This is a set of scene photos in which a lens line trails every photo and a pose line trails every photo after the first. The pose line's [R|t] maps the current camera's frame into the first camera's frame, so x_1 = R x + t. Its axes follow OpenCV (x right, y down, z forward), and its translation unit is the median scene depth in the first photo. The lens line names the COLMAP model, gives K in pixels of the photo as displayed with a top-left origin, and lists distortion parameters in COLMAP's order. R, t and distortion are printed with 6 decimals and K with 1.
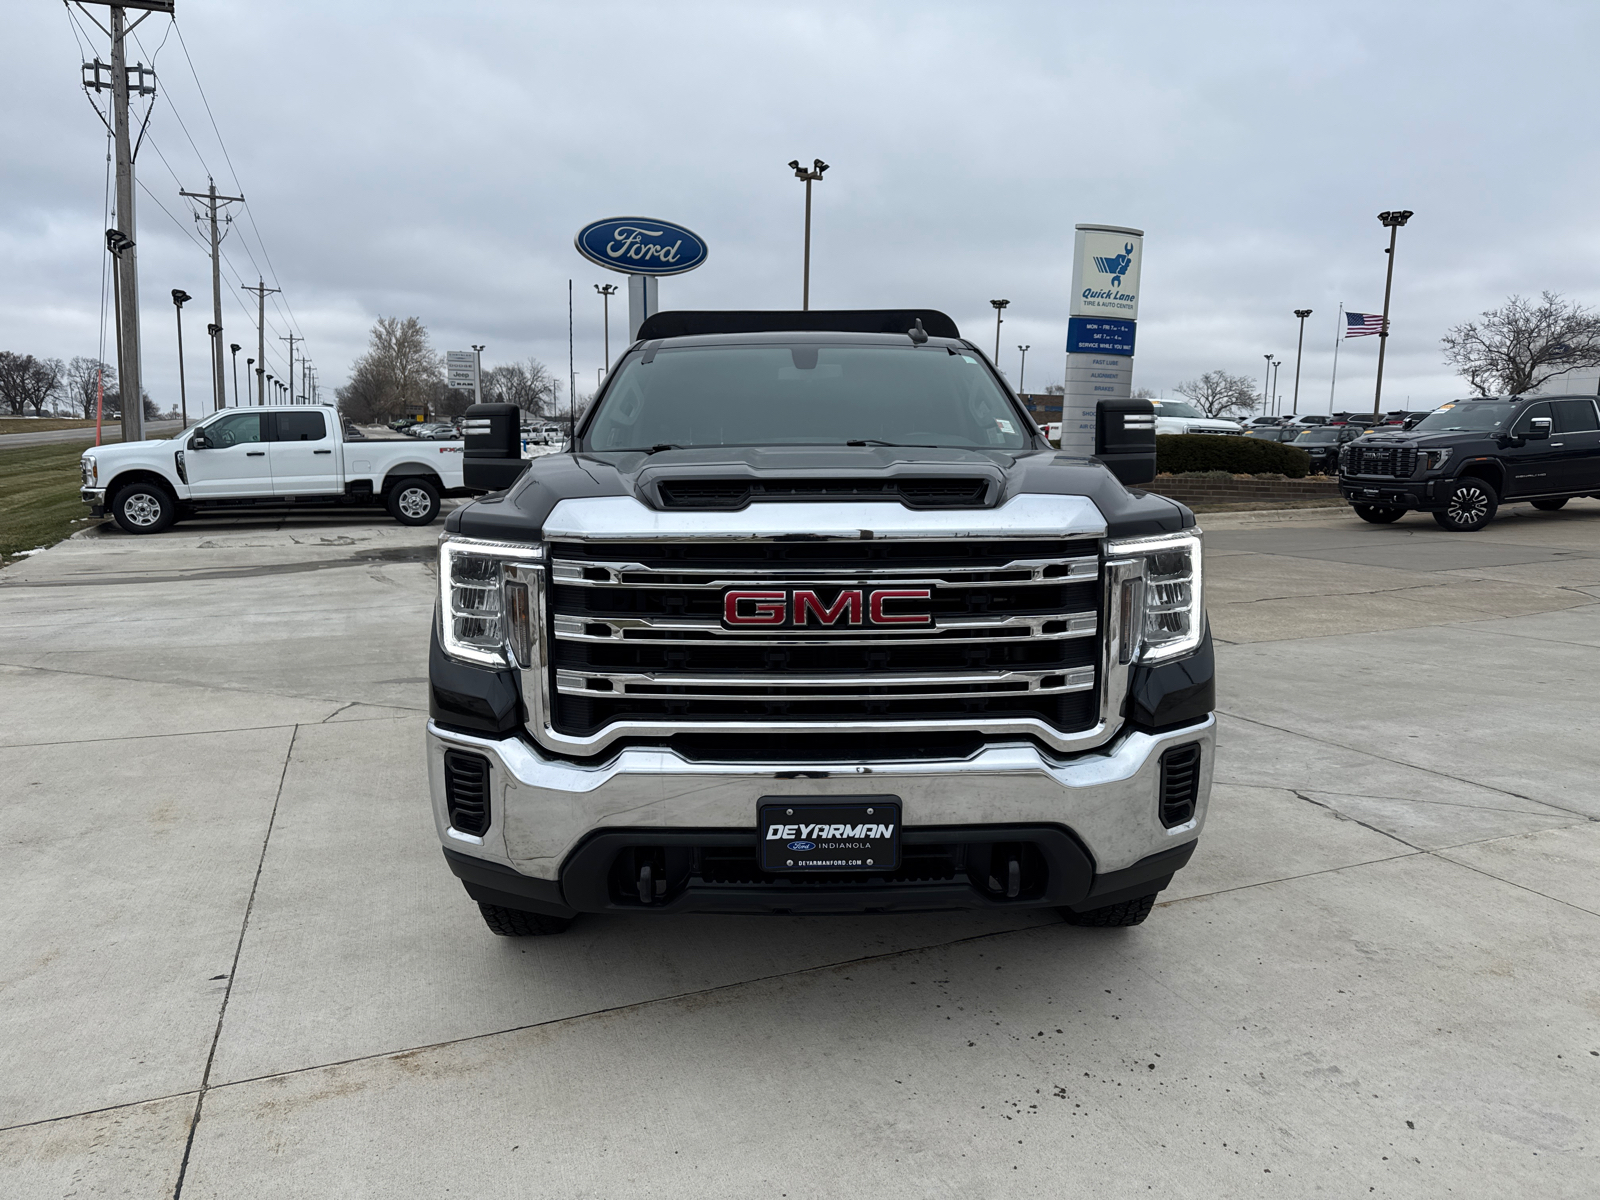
lens RADIAL K [[1122.1, 0, 800.0], [0, 1122.1, 600.0], [0, 0, 1]] dist [0.048749, -0.052774]
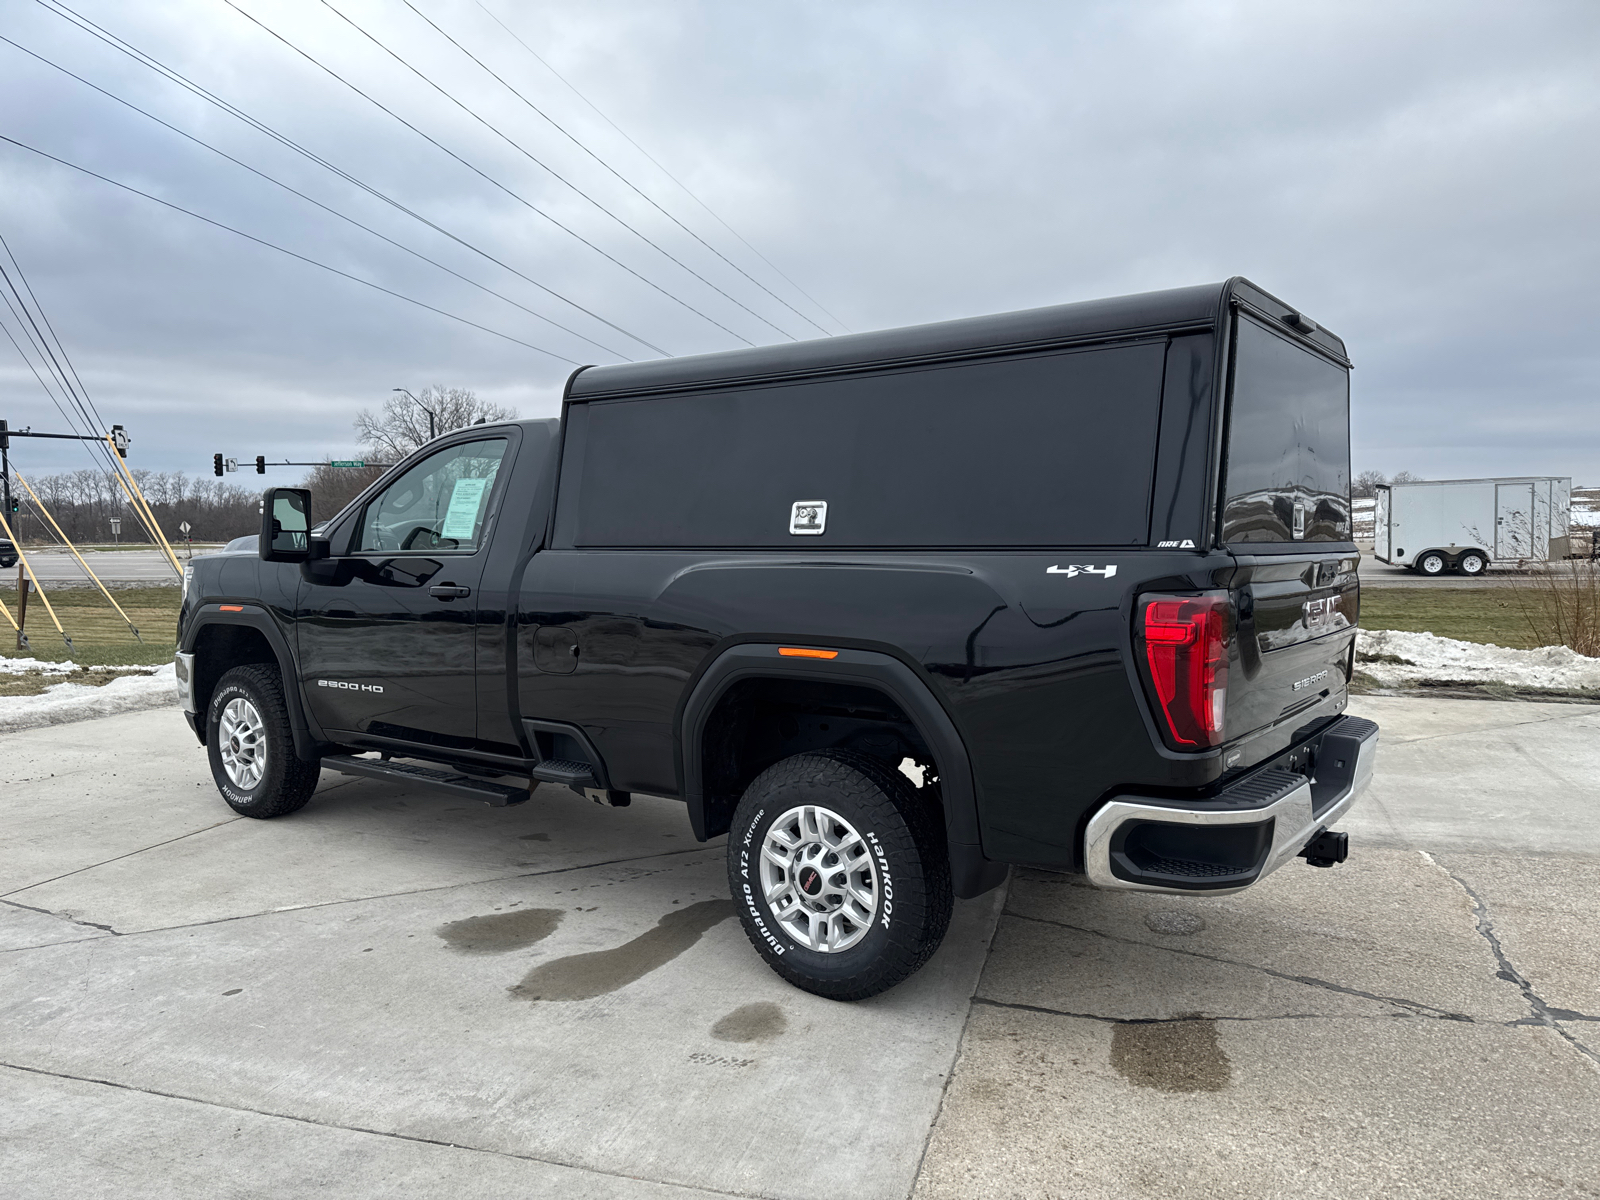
lens RADIAL K [[1122.1, 0, 800.0], [0, 1122.1, 600.0], [0, 0, 1]] dist [0.048749, -0.052774]
pose [[-0.614903, 0.045019, -0.787317, 0.842989], [-0.105890, 0.984615, 0.139002, -0.269722], [0.781461, 0.168841, -0.600676, 2.024137]]
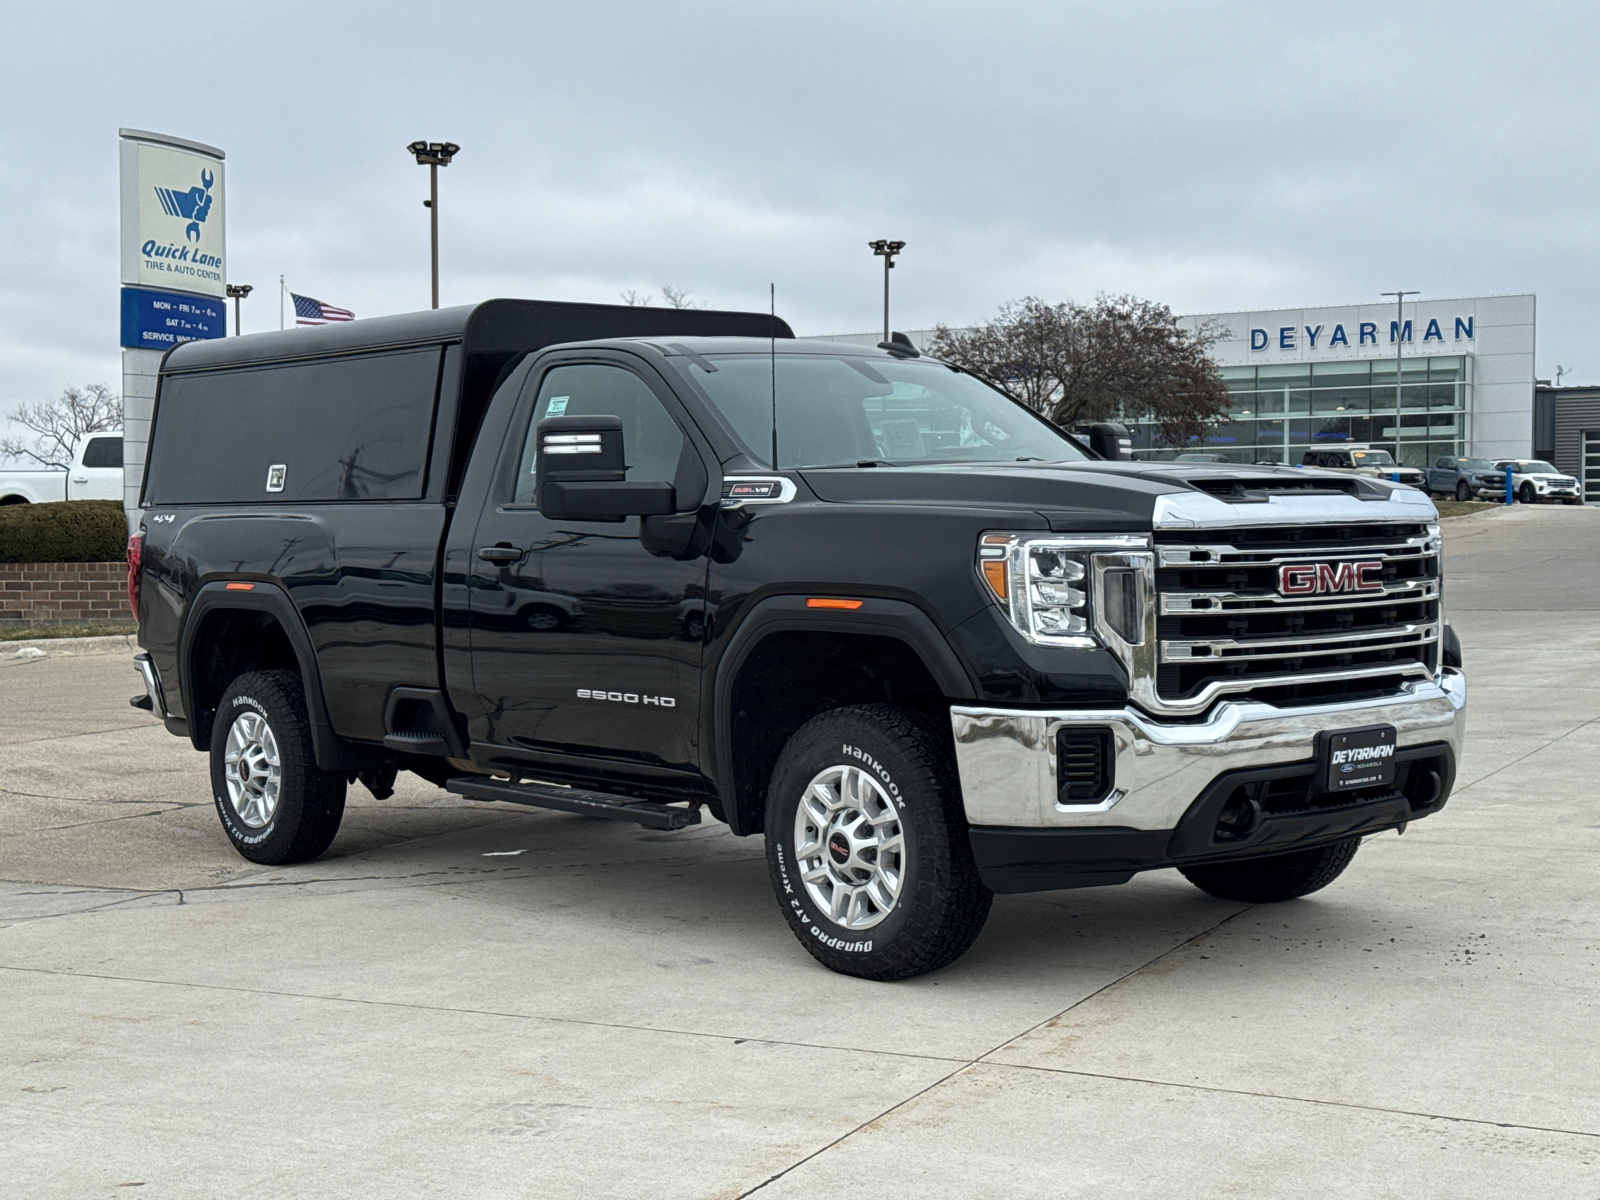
lens RADIAL K [[2205.2, 0, 786.7], [0, 2205.2, 598.6], [0, 0, 1]] dist [0.113084, -0.116055]
pose [[0.773159, -0.032770, 0.633365, -1.109574], [0.098440, 0.992762, -0.068803, 0.077047], [-0.626526, 0.115544, 0.770788, -0.287798]]
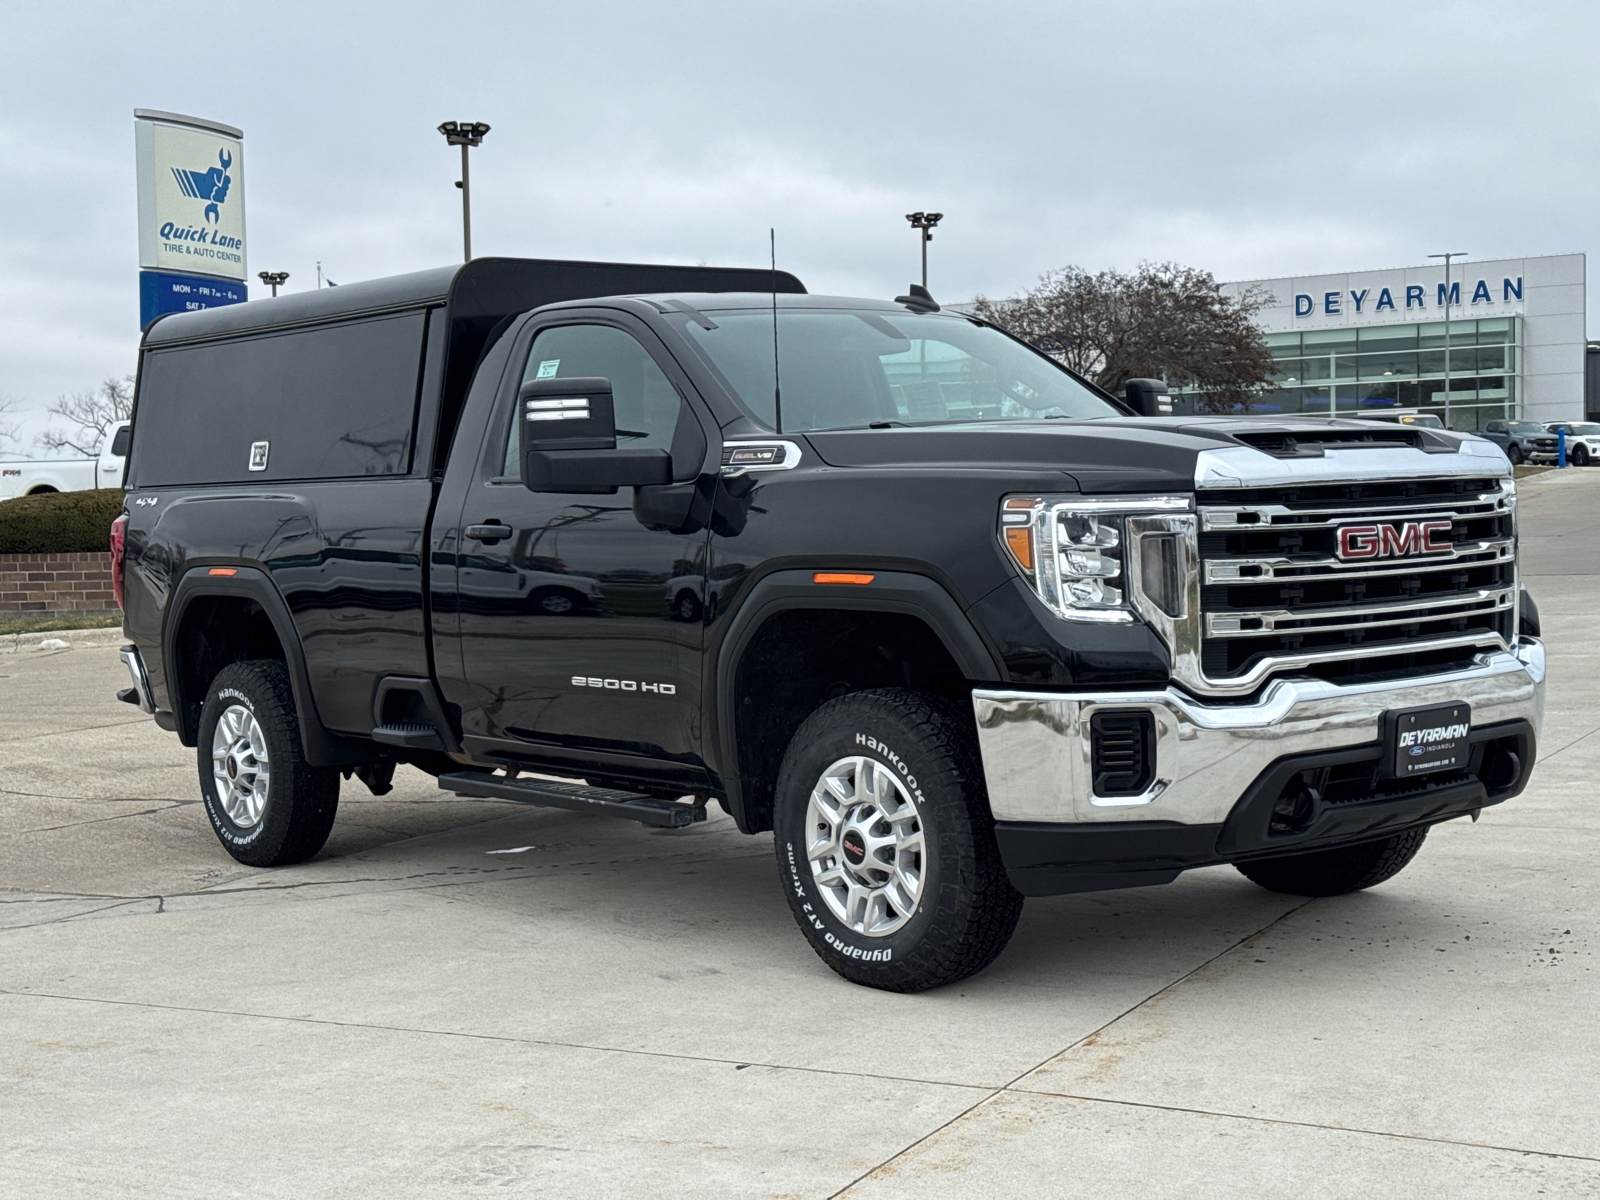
lens RADIAL K [[2205.2, 0, 786.7], [0, 2205.2, 598.6], [0, 0, 1]] dist [0.113084, -0.116055]
pose [[0.785239, -0.052582, 0.616956, -1.009676], [0.114574, 0.991520, -0.061320, 0.072548], [-0.608500, 0.118838, 0.784605, -0.202638]]
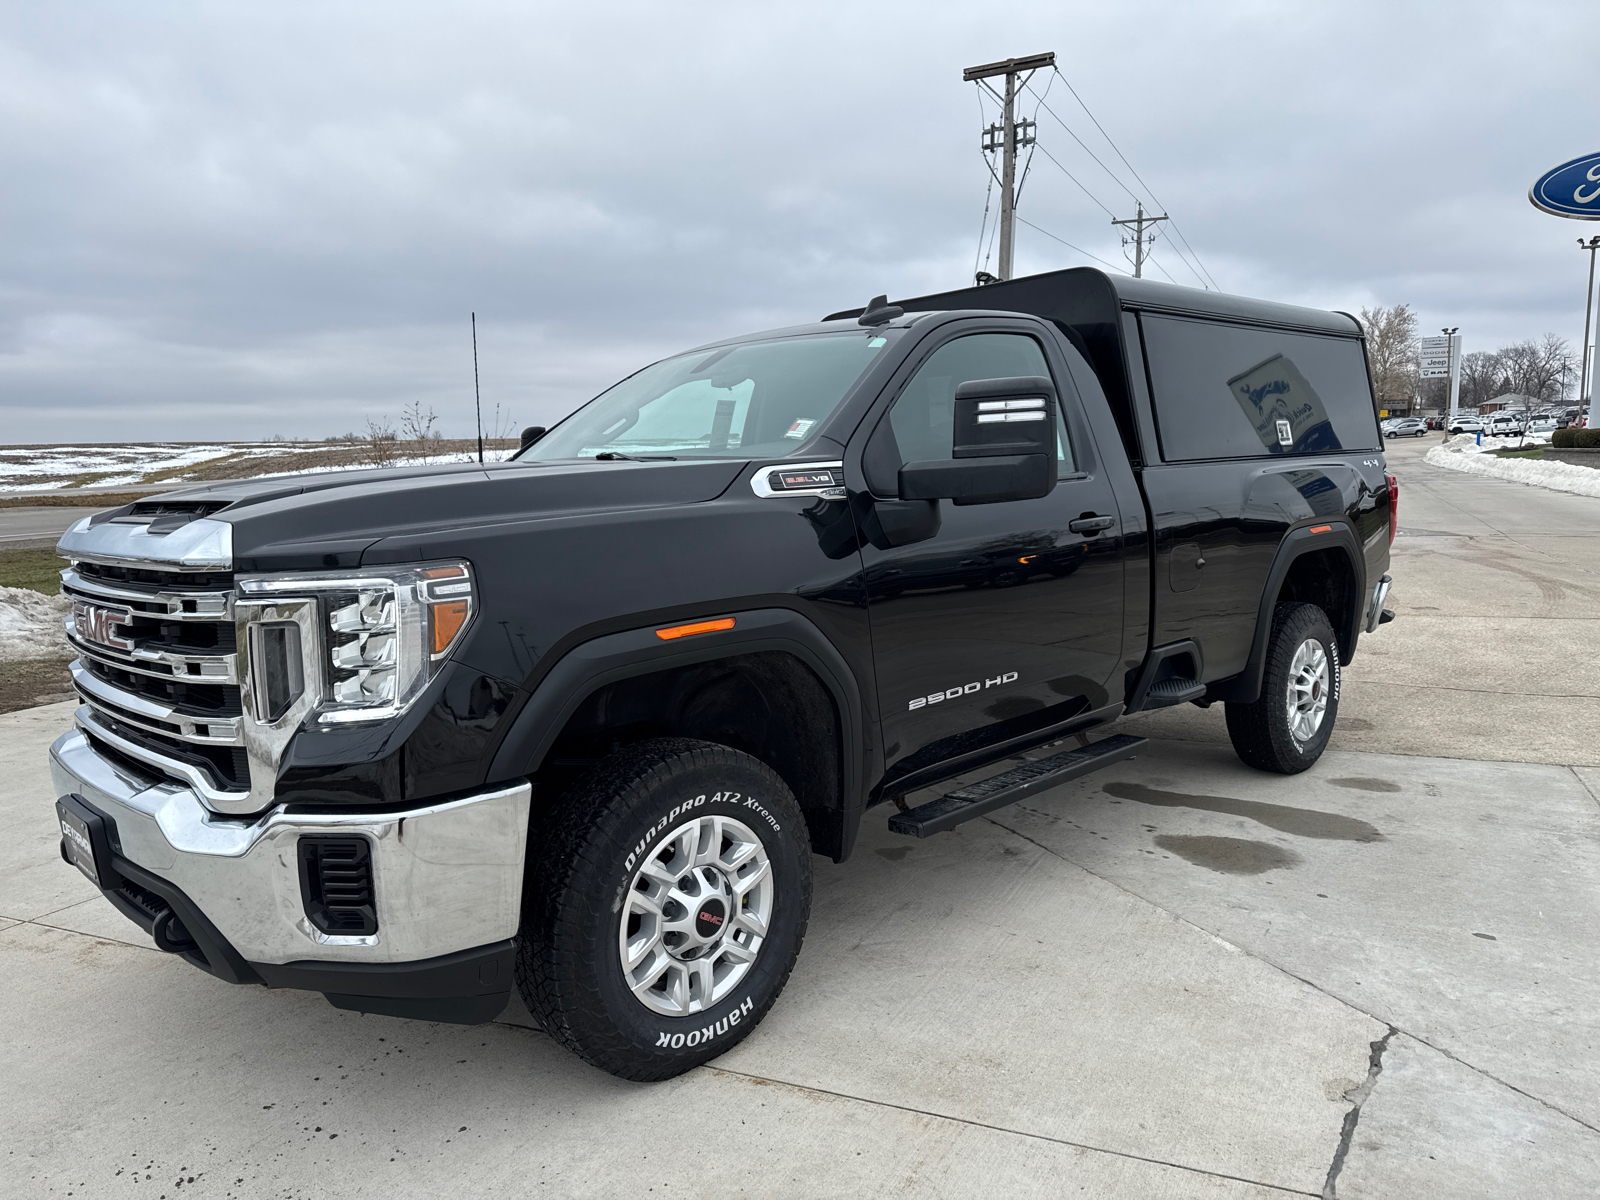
lens RADIAL K [[1122.1, 0, 800.0], [0, 1122.1, 600.0], [0, 0, 1]] dist [0.048749, -0.052774]
pose [[0.684079, 0.065599, -0.726452, 0.686593], [-0.065919, 0.997432, 0.027995, -0.049969], [0.726423, 0.028736, 0.686647, 0.412035]]
